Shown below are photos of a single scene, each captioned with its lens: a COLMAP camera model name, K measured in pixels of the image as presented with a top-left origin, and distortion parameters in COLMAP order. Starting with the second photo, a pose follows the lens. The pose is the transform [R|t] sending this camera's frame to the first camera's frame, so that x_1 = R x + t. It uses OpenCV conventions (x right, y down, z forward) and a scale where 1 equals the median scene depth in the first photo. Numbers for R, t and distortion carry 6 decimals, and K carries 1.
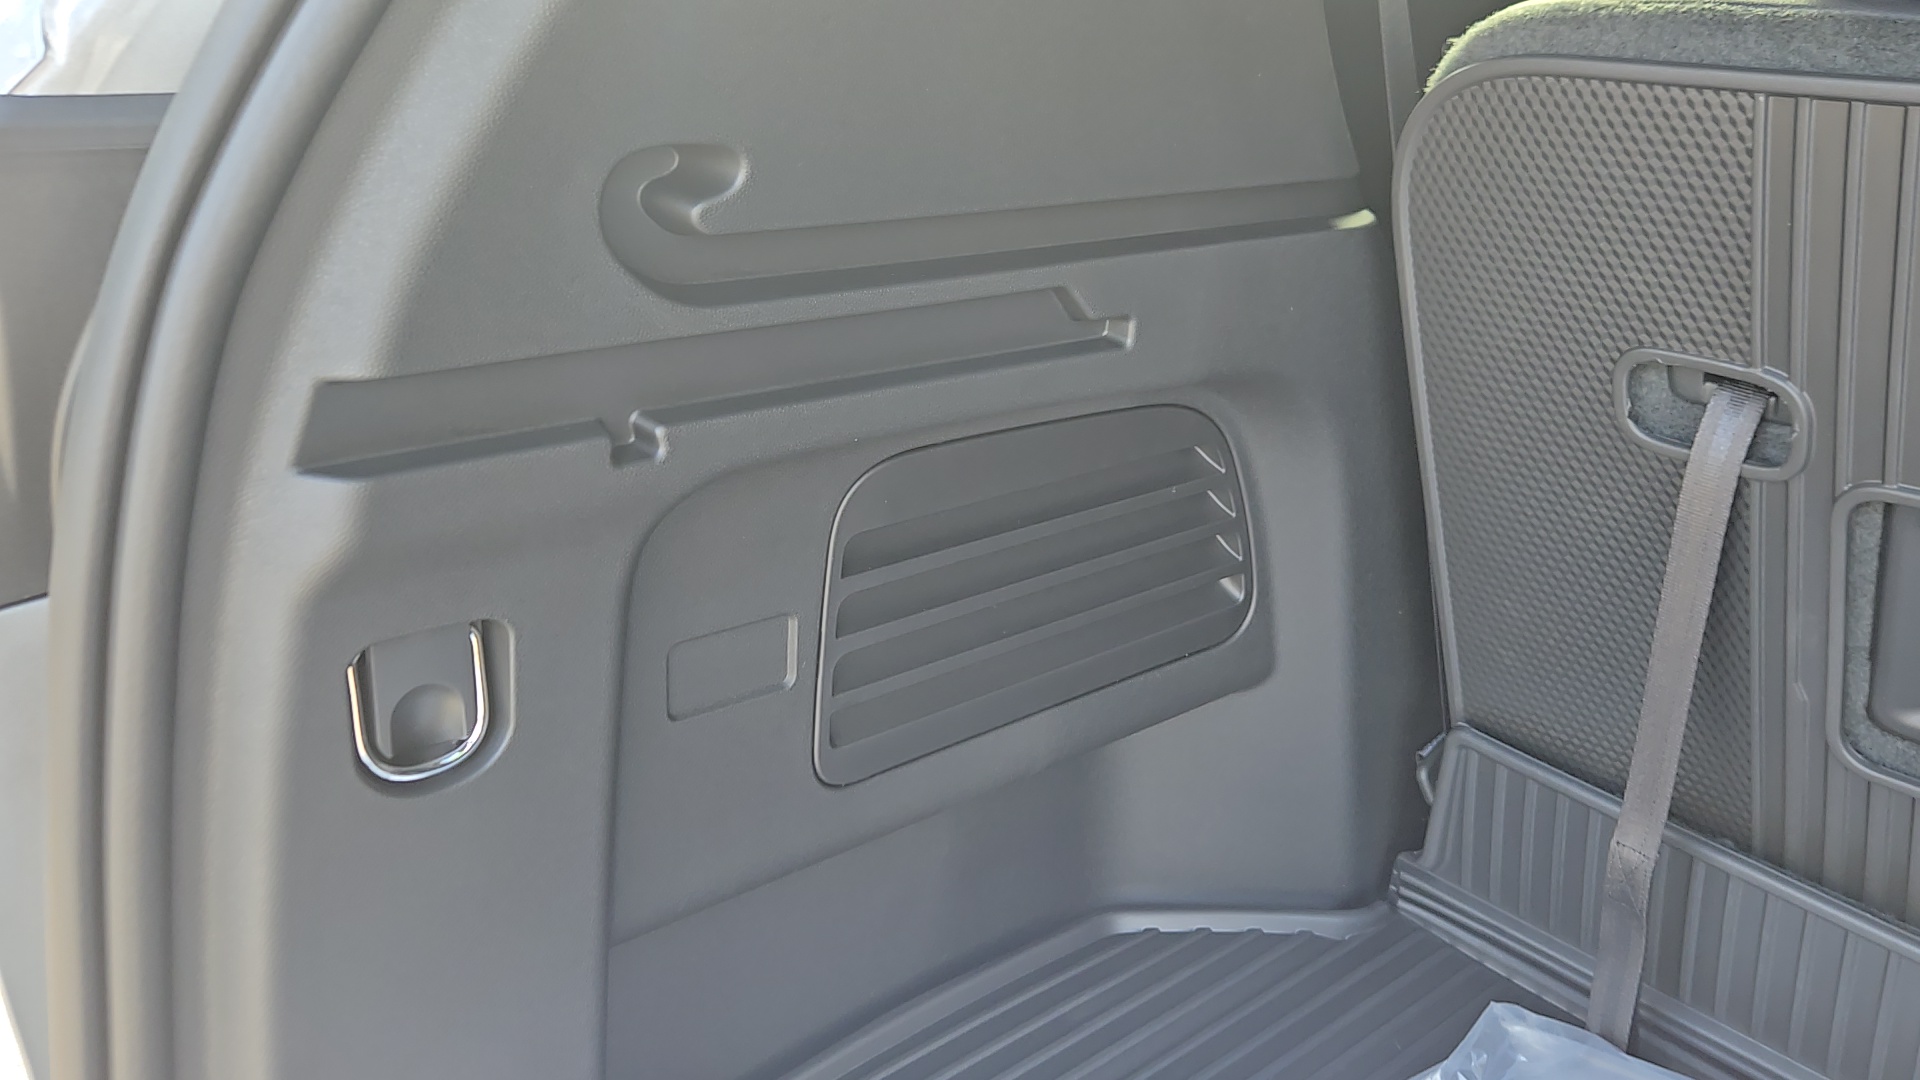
lens RADIAL K [[1605.2, 0, 959.7], [0, 1605.2, 530.7], [0, 0, 1]] dist [0.017366, -0.015387]
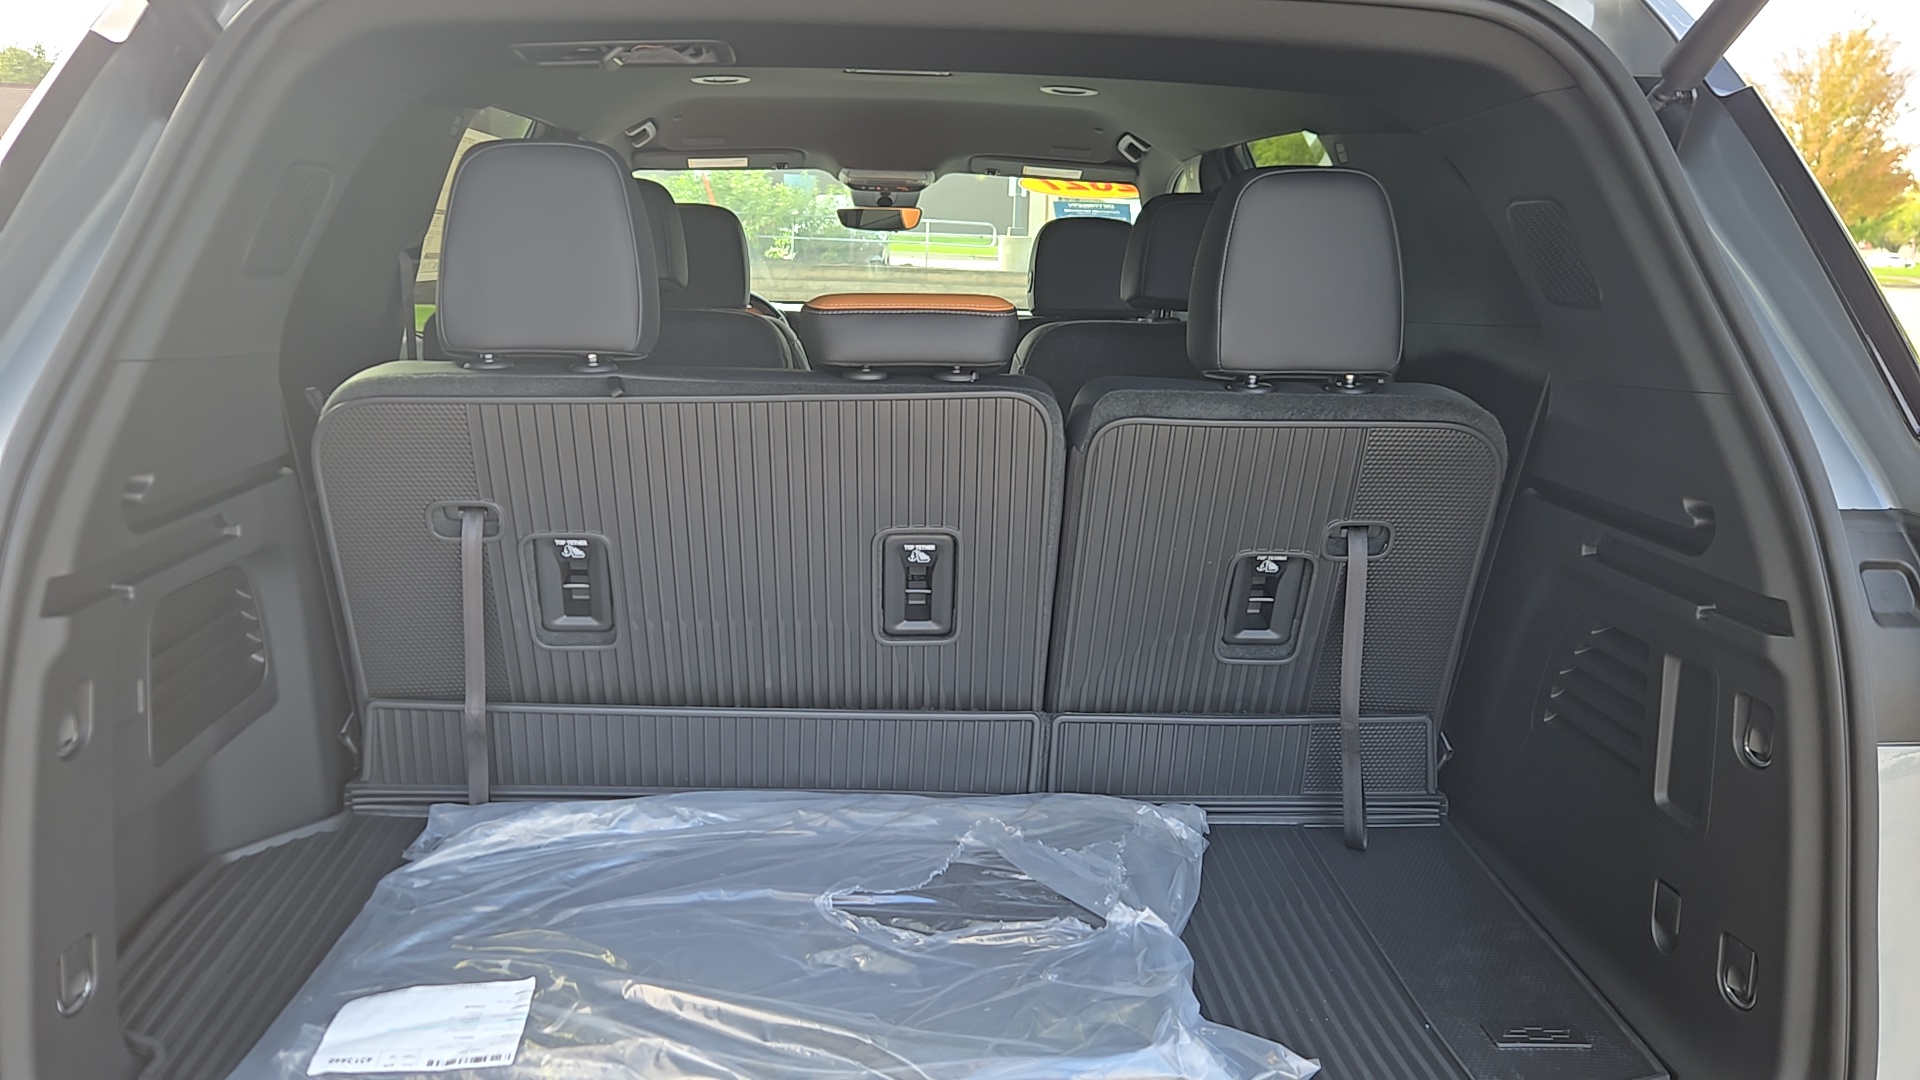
lens RADIAL K [[1605.2, 0, 959.0], [0, 1605.2, 535.7], [0, 0, 1]] dist [0.017366, -0.015387]
pose [[0.583702, -0.168101, 0.794377, -1.001406], [0.280271, 0.959917, -0.002809, 0.158341], [-0.762063, 0.224280, 0.607419, -1.037621]]
